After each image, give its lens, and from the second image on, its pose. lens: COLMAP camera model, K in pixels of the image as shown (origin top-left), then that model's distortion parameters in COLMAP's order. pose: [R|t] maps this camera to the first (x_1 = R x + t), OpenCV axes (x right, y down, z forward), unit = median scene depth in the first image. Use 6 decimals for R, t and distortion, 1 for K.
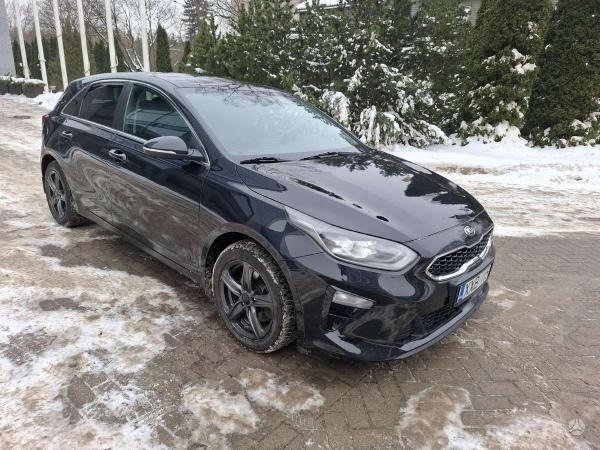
lens RADIAL K [[418.0, 0, 300.0], [0, 418.0, 225.0], [0, 0, 1]] dist [0.040858, -0.034167]
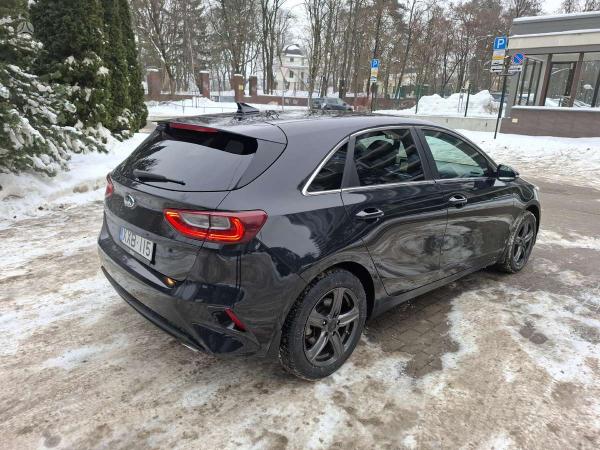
lens RADIAL K [[416.6, 0, 300.0], [0, 416.6, 225.0], [0, 0, 1]] dist [0.004233, -0.003468]
pose [[0.094788, -0.315695, 0.944114, -0.532258], [0.268599, 0.921322, 0.281106, -0.185653], [-0.958577, 0.226943, 0.172125, 0.453528]]
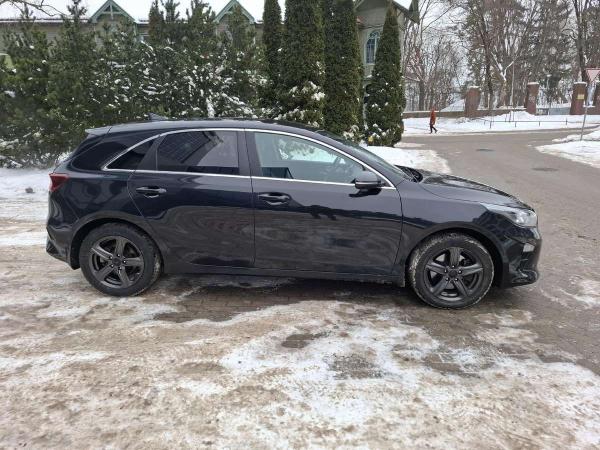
lens RADIAL K [[414.9, 0, 300.0], [0, 414.9, 225.0], [0, 0, 1]] dist [0.056364, -0.063342]
pose [[0.772278, -0.206152, 0.600907, -0.386526], [0.229781, 0.972488, 0.038318, -0.045615], [-0.592274, 0.108484, 0.798400, 0.044897]]
